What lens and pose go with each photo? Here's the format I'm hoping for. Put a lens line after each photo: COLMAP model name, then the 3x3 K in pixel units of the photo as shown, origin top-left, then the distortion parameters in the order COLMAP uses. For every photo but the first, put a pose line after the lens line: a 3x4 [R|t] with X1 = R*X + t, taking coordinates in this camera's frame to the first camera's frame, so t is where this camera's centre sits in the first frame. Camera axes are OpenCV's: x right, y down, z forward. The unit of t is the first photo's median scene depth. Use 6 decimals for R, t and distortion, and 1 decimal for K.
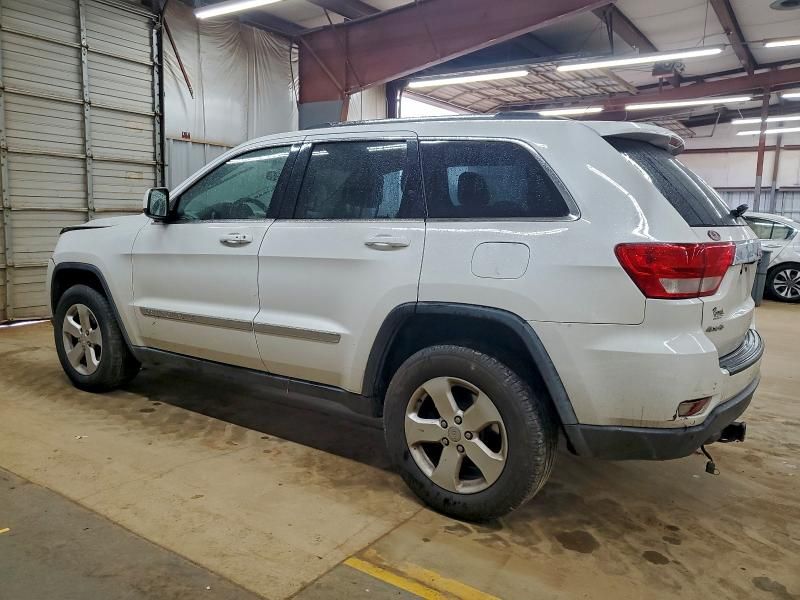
lens RADIAL K [[641.1, 0, 390.1], [0, 641.1, 298.5], [0, 0, 1]] dist [0.012614, 0.010150]
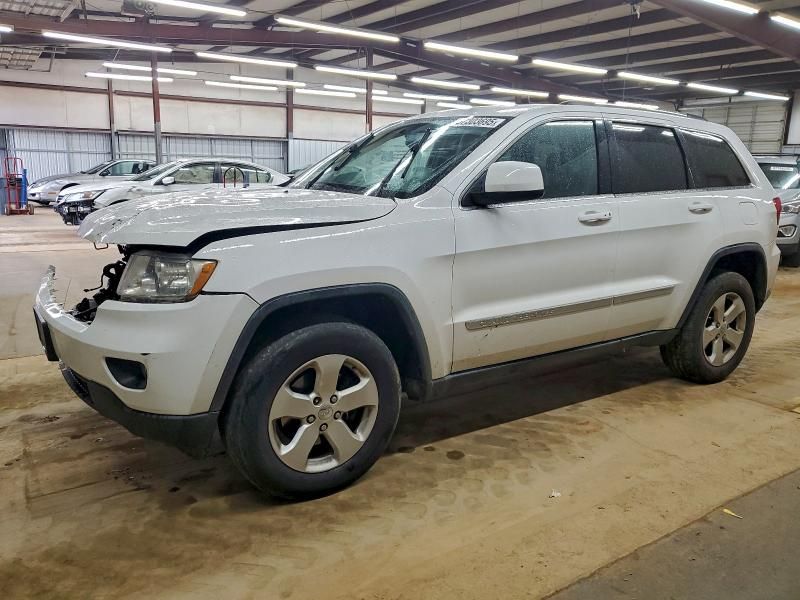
lens RADIAL K [[641.1, 0, 390.1], [0, 641.1, 298.5], [0, 0, 1]] dist [0.012614, 0.010150]
pose [[0.352976, -0.207371, 0.912362, -1.177346], [0.112195, 0.977474, 0.178764, -0.169066], [-0.928881, 0.039263, 0.368291, 0.870512]]
